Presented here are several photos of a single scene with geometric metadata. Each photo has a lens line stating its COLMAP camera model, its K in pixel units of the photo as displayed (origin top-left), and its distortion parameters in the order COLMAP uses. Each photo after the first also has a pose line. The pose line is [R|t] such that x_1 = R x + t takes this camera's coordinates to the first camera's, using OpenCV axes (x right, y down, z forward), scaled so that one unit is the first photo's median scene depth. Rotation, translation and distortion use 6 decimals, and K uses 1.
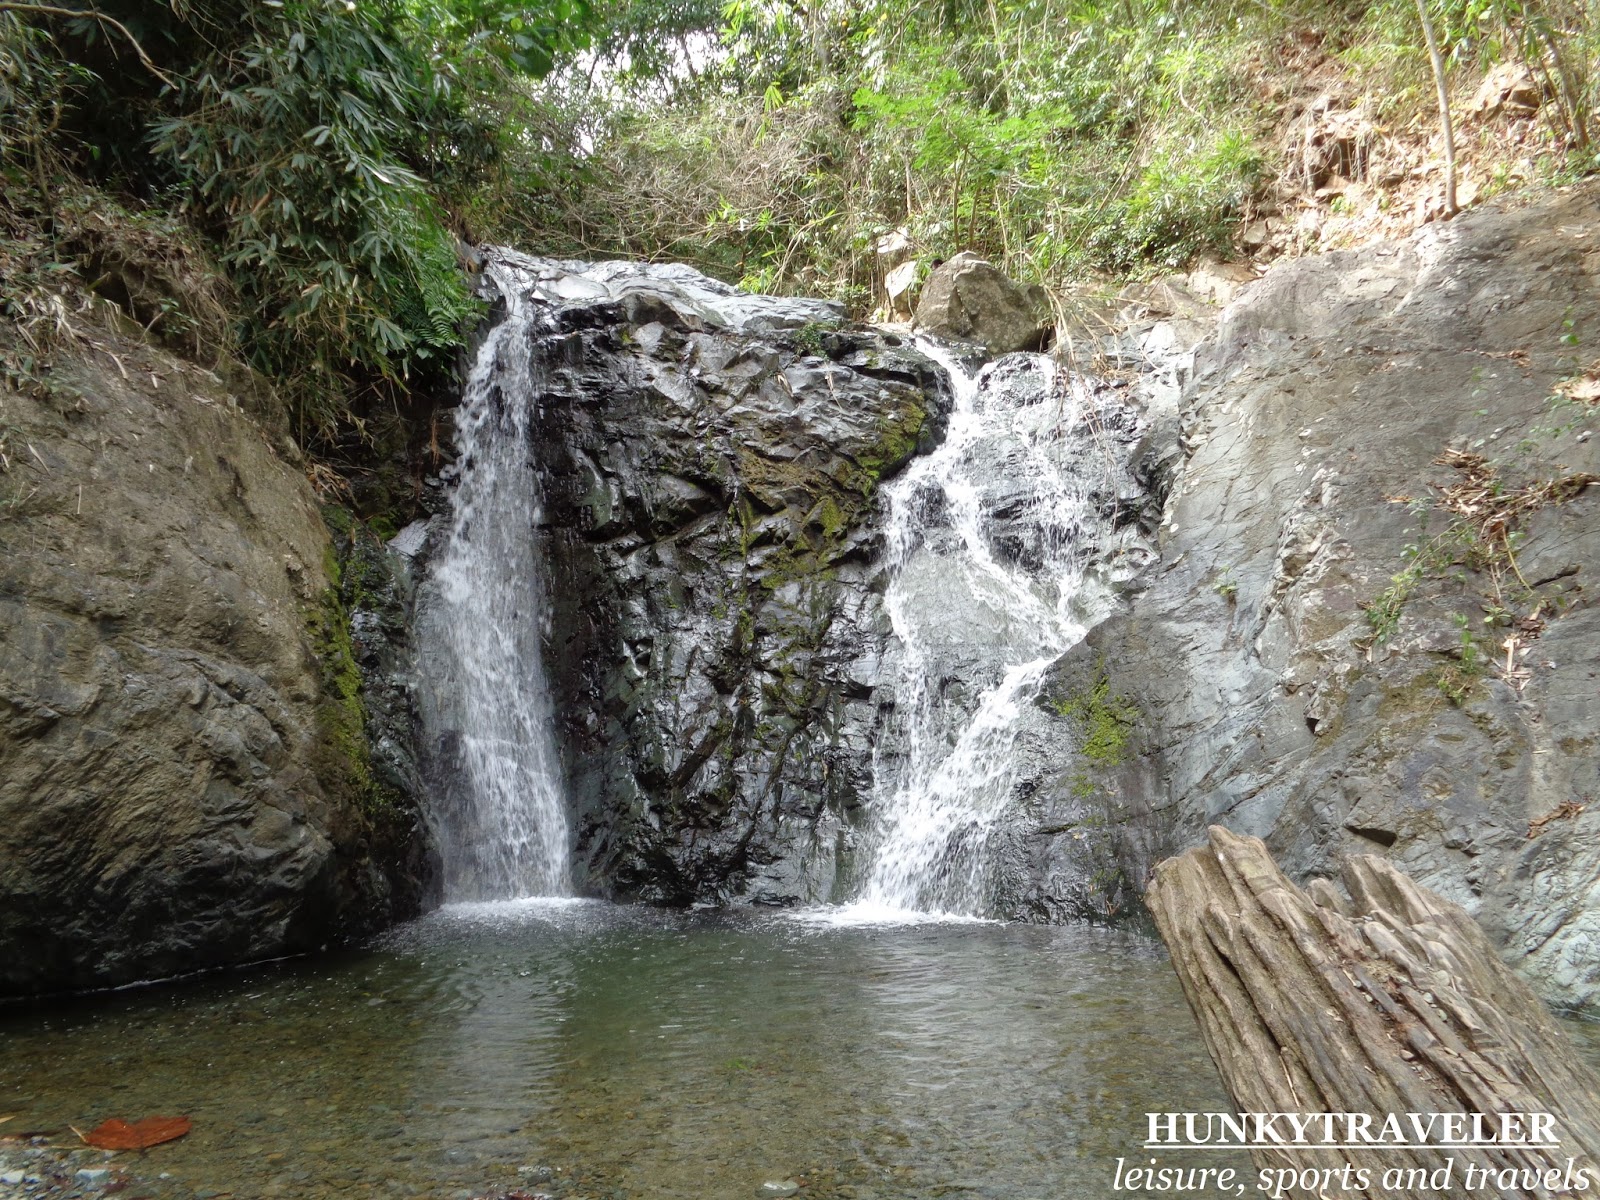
lens RADIAL K [[1174.8, 0, 799.4], [0, 1174.8, 600.9], [0, 0, 1]] dist [-0.000904, 0.004195]
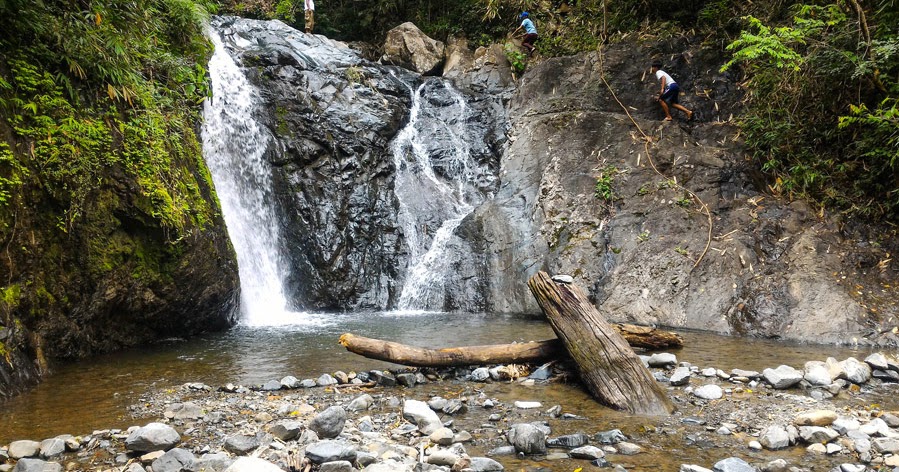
lens RADIAL K [[705.6, 0, 449.6], [0, 705.6, 236.8], [0, 0, 1]] dist [0.007889, 0.000818]
pose [[0.959852, -0.003268, 0.280488, -0.251275], [-0.029650, 0.993148, 0.113039, -0.084910], [-0.278936, -0.116817, 0.953178, -0.523470]]
